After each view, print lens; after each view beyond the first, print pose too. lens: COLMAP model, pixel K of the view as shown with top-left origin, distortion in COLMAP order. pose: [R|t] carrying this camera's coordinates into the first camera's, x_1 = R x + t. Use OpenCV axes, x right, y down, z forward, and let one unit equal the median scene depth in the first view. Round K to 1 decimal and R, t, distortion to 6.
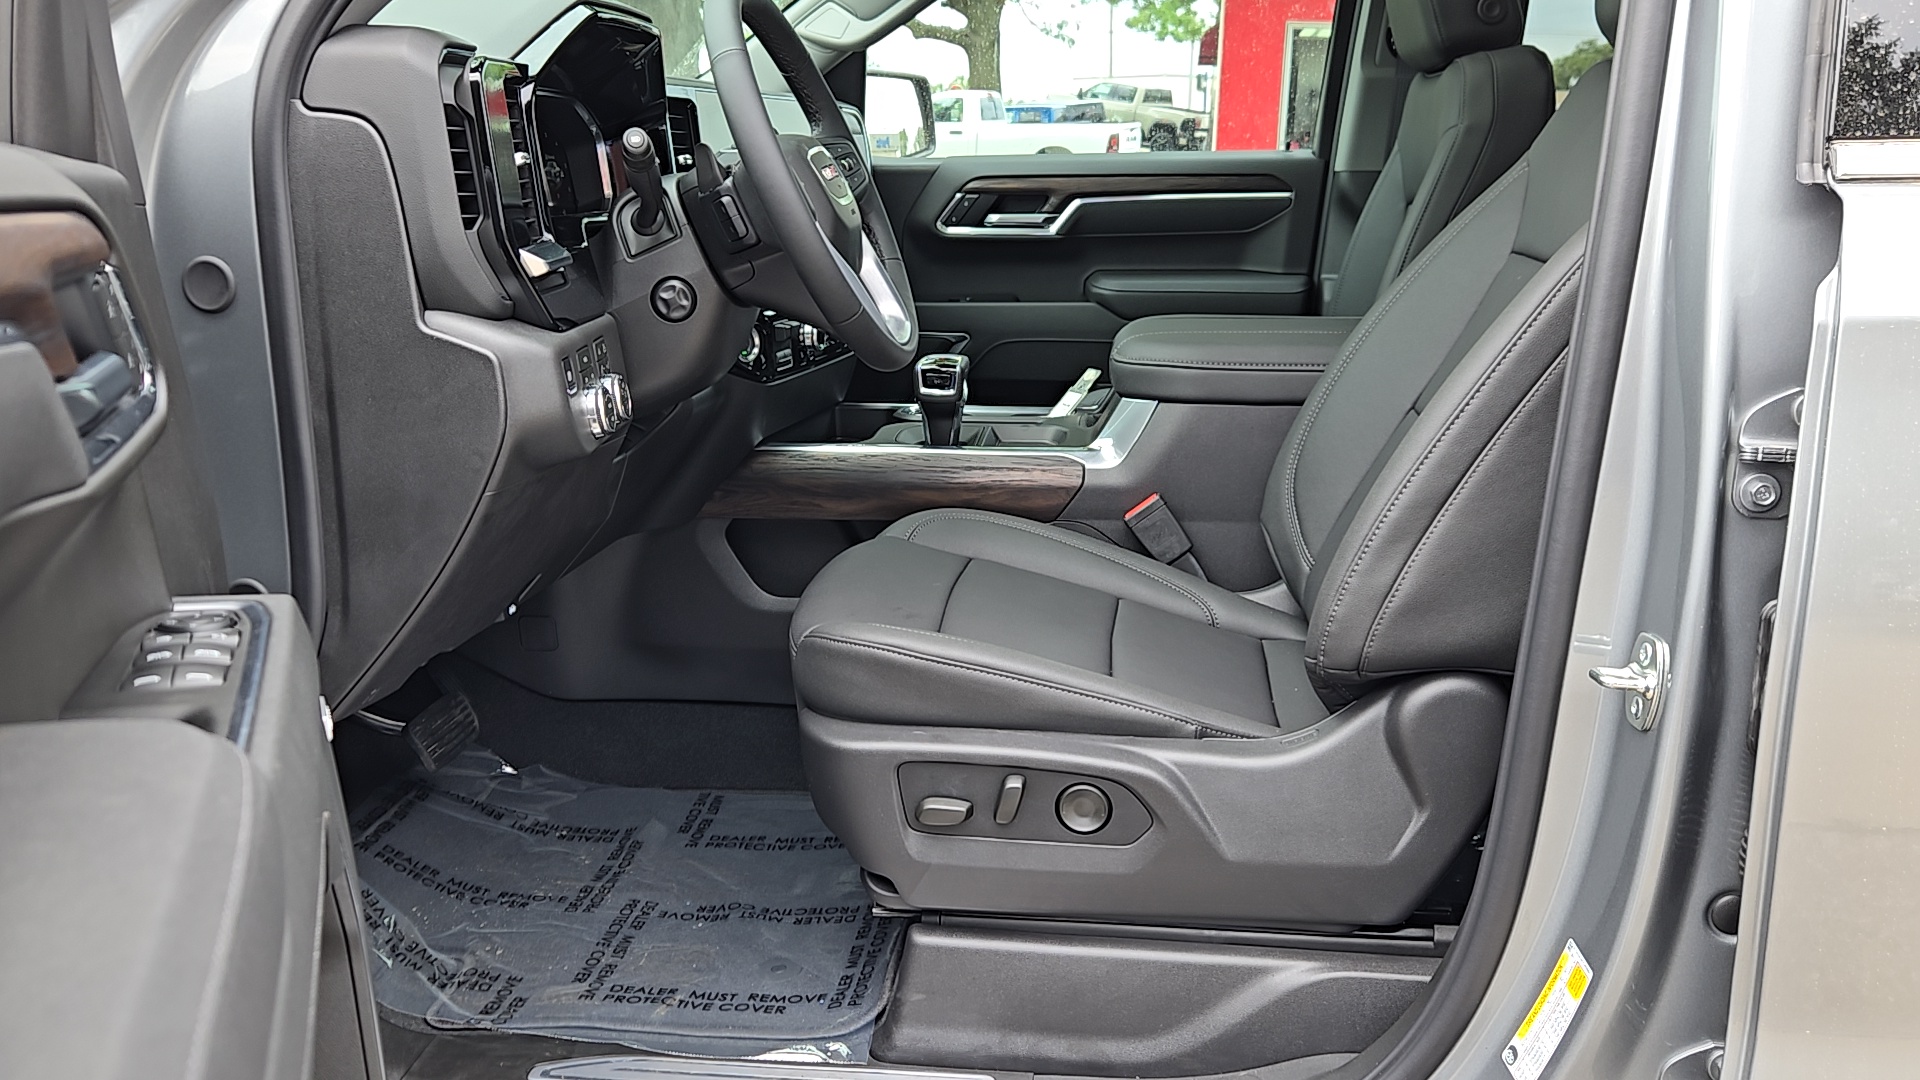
lens RADIAL K [[1605.2, 0, 948.4], [0, 1605.2, 532.8], [0, 0, 1]] dist [0.007907, -0.020163]
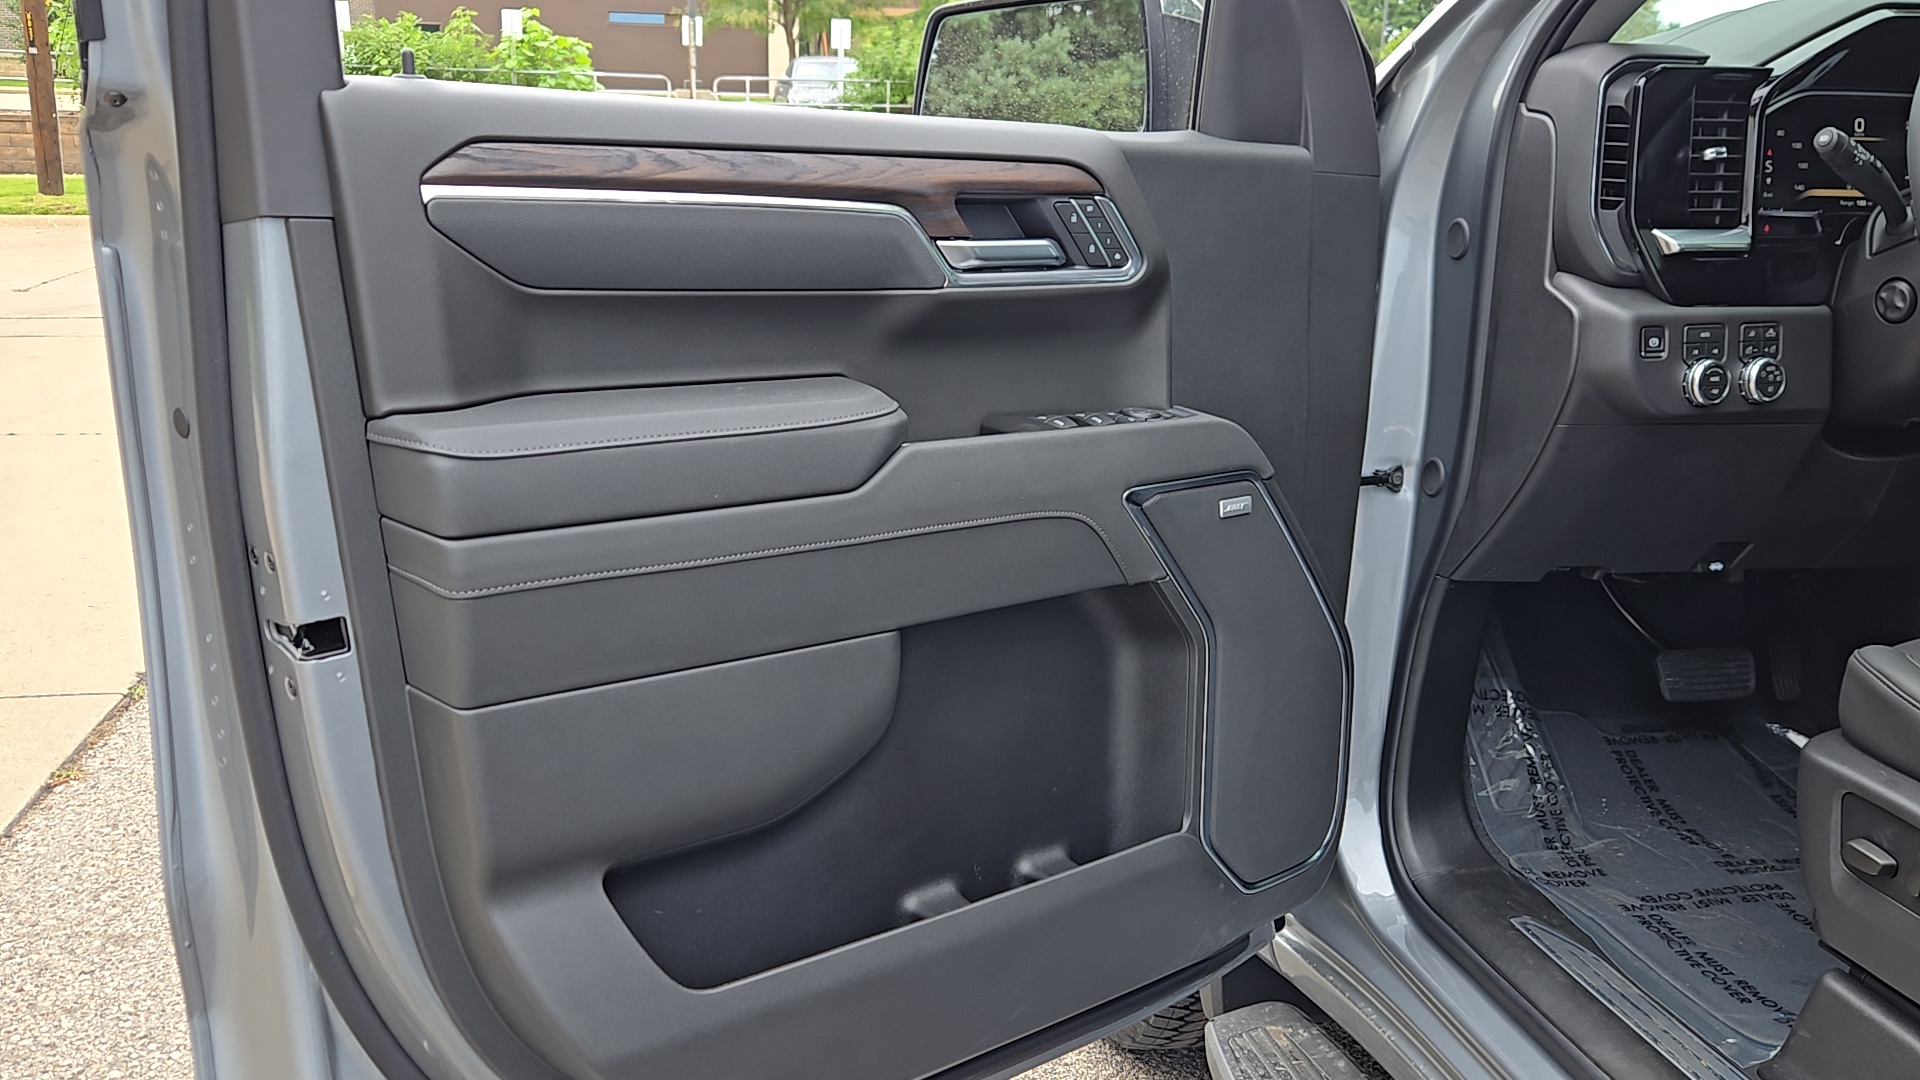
lens RADIAL K [[1596.5, 0, 954.3], [0, 1596.5, 530.4], [0, 0, 1]] dist [0.014928, -0.004132]
pose [[0.310569, 0.235630, -0.920883, 0.519511], [-0.244141, 0.956062, 0.162295, -0.024225], [0.918663, 0.174422, 0.354450, 0.117988]]
